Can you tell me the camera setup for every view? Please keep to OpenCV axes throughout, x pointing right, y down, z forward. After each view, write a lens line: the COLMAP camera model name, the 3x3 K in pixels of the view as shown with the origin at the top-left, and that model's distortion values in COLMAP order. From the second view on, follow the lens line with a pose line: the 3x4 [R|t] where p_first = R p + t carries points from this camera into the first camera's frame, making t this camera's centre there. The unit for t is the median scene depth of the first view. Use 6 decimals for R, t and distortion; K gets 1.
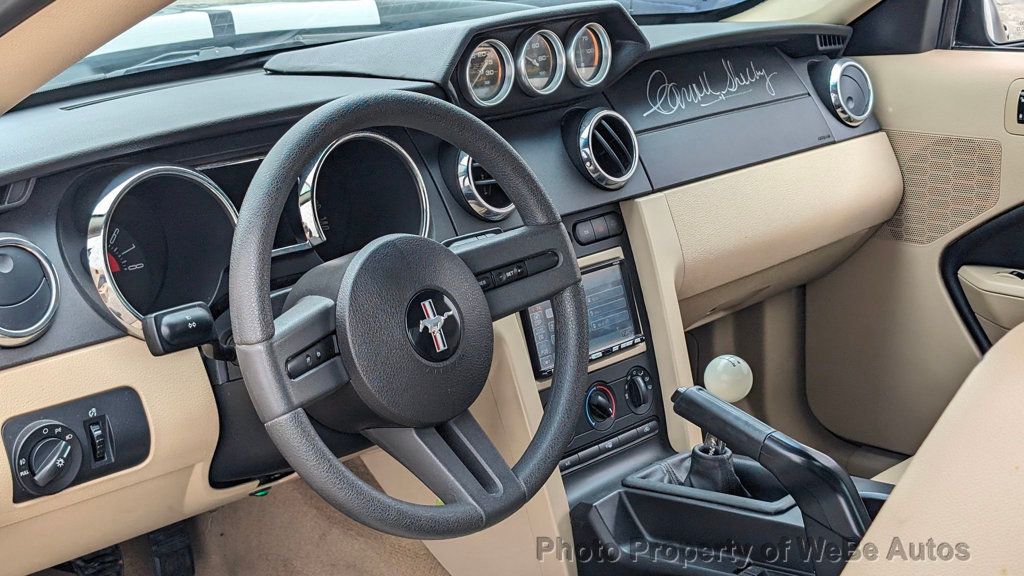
lens RADIAL K [[1488.6, 0, 512.5], [0, 1488.6, 288.6], [0, 0, 1]] dist [0.107420, 0.000000]
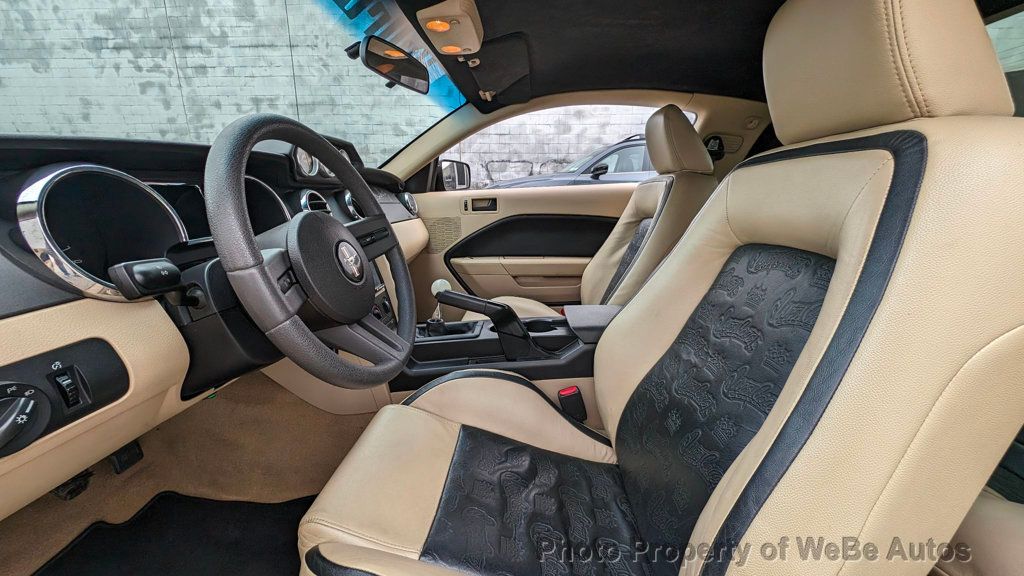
lens RADIAL K [[376.8, 0, 510.3], [0, 376.8, 286.6], [0, 0, 1]] dist [0.000739, 0.000345]
pose [[0.782822, -0.146042, 0.604865, -0.172762], [0.157698, 0.986895, 0.034188, 0.066648], [-0.601931, 0.068622, 0.795594, 0.557480]]
